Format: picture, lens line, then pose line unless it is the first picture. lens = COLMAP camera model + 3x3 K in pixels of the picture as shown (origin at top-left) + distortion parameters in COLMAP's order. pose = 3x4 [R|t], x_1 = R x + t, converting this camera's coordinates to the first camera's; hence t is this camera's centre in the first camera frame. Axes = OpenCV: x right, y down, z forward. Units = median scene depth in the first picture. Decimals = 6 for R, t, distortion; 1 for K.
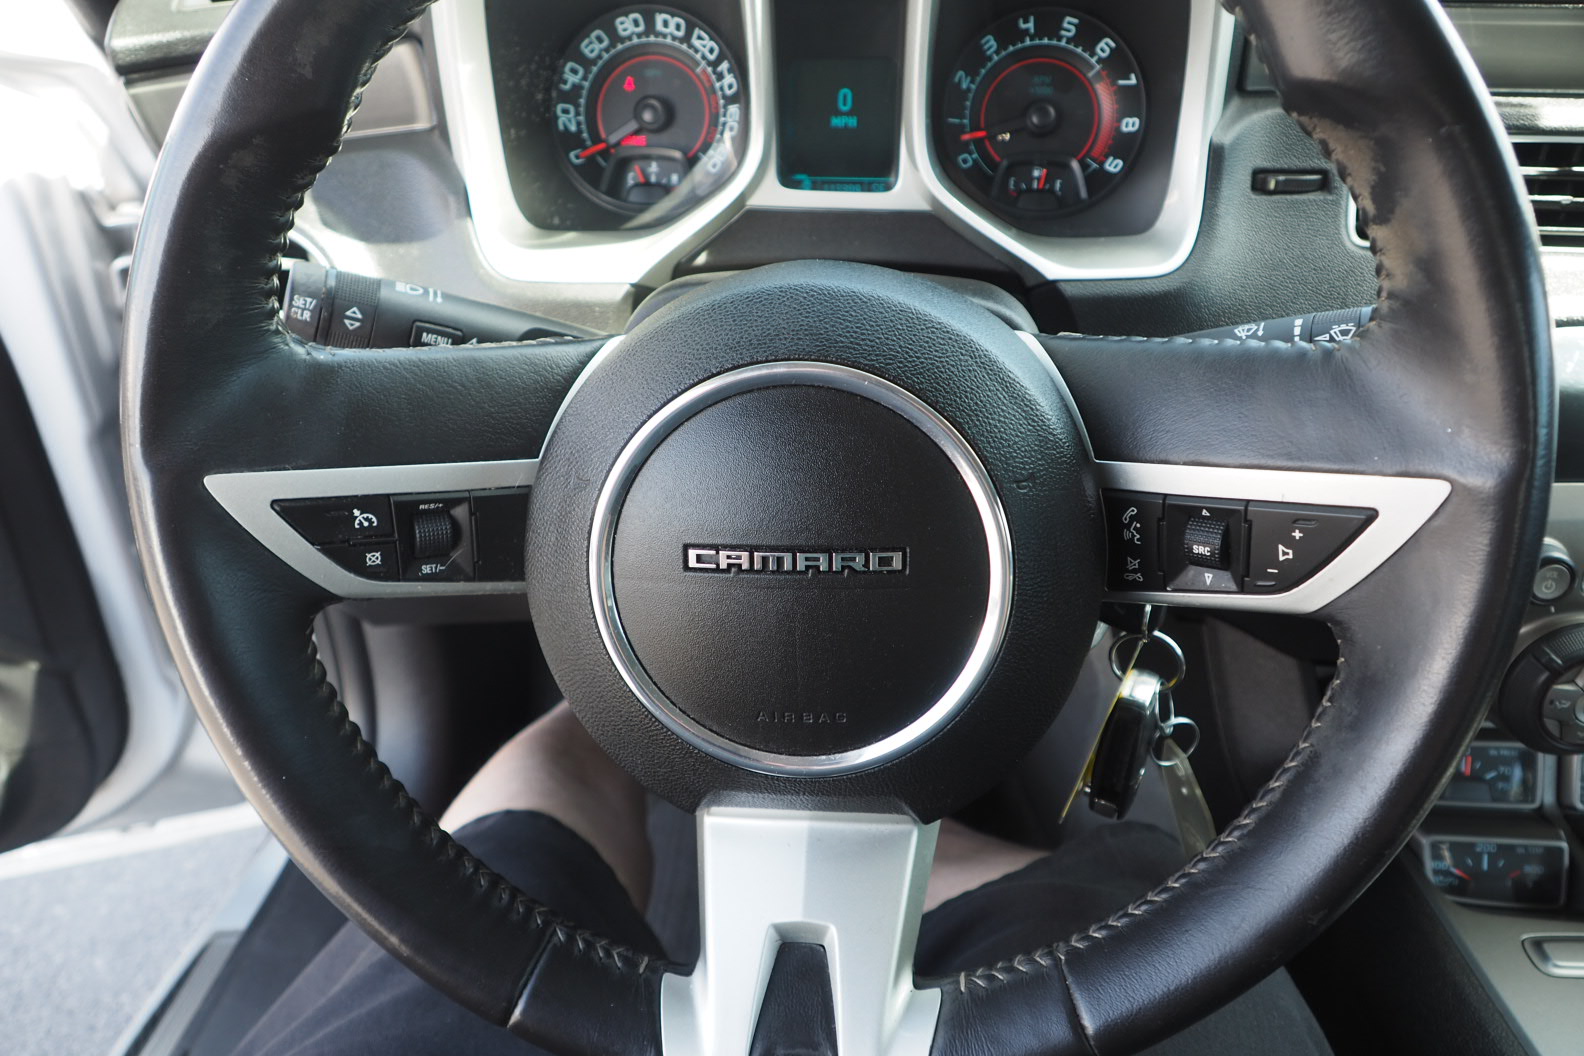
lens RADIAL K [[1129.6, 0, 792.0], [0, 1129.6, 528.0], [0, 0, 1]] dist [-0.033694, -0.002431]
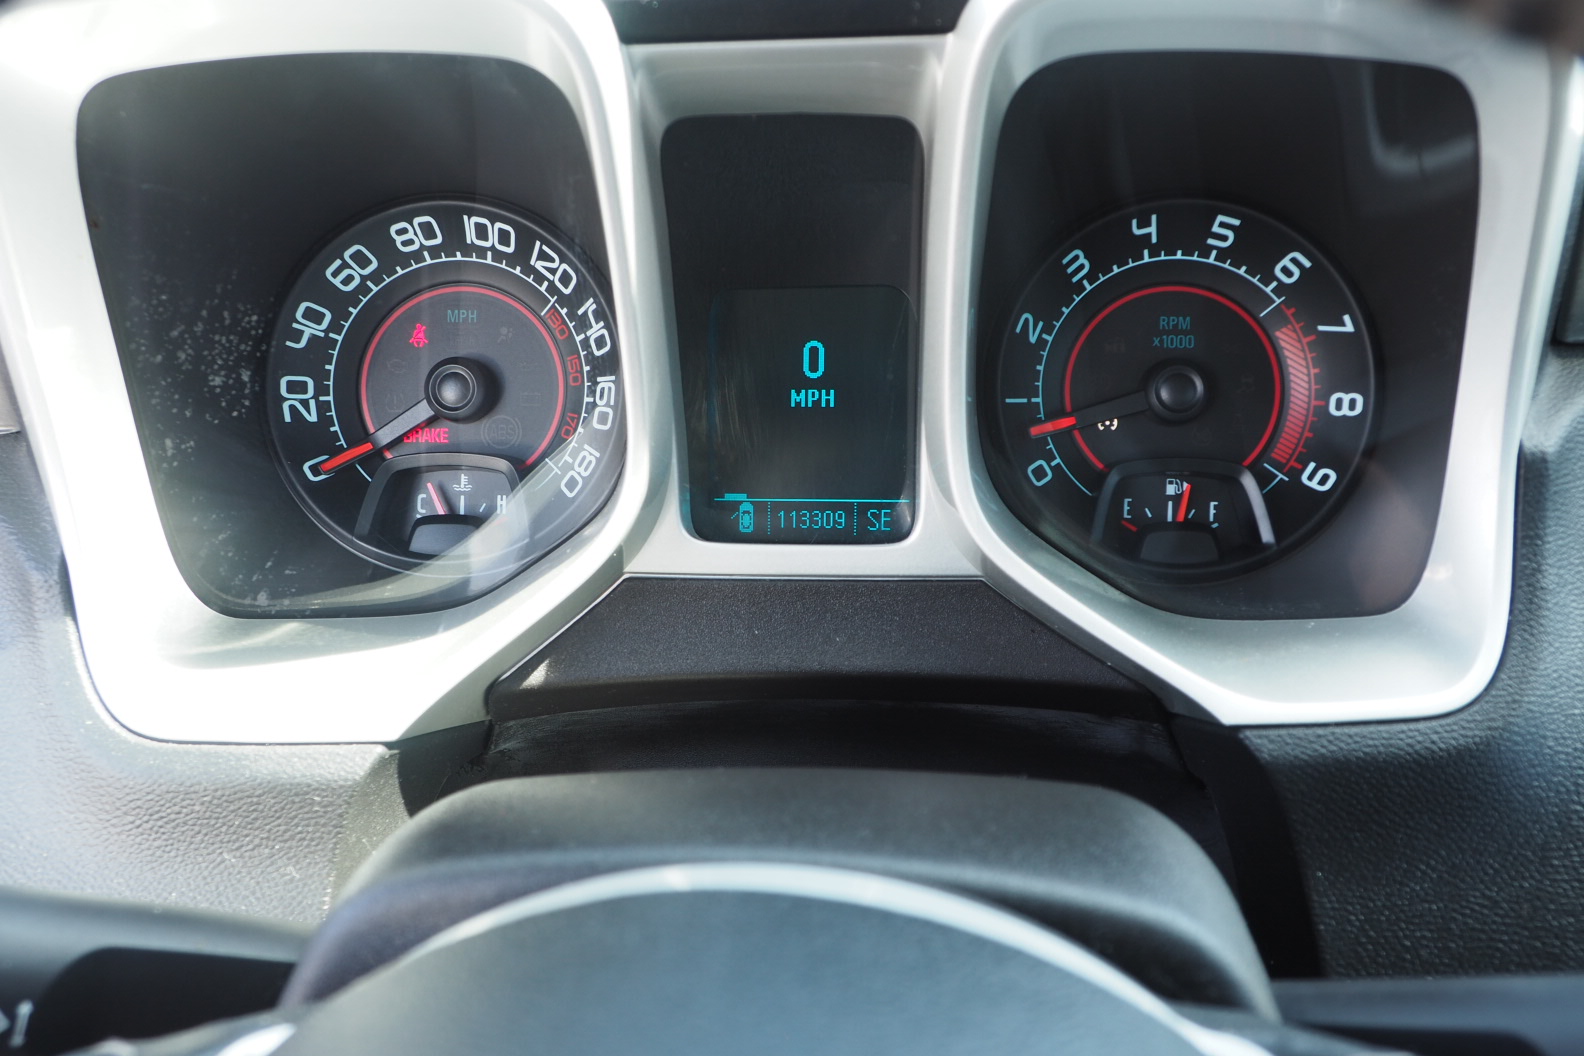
lens RADIAL K [[1432.8, 0, 792.0], [0, 1432.8, 528.0], [0, 0, 1]] dist [-0.017243, 0.006723]
pose [[0.999805, -0.013020, 0.014877, 0.026002], [0.015272, 0.986511, -0.162984, -0.192733], [-0.012555, 0.163179, 0.986517, 0.336370]]
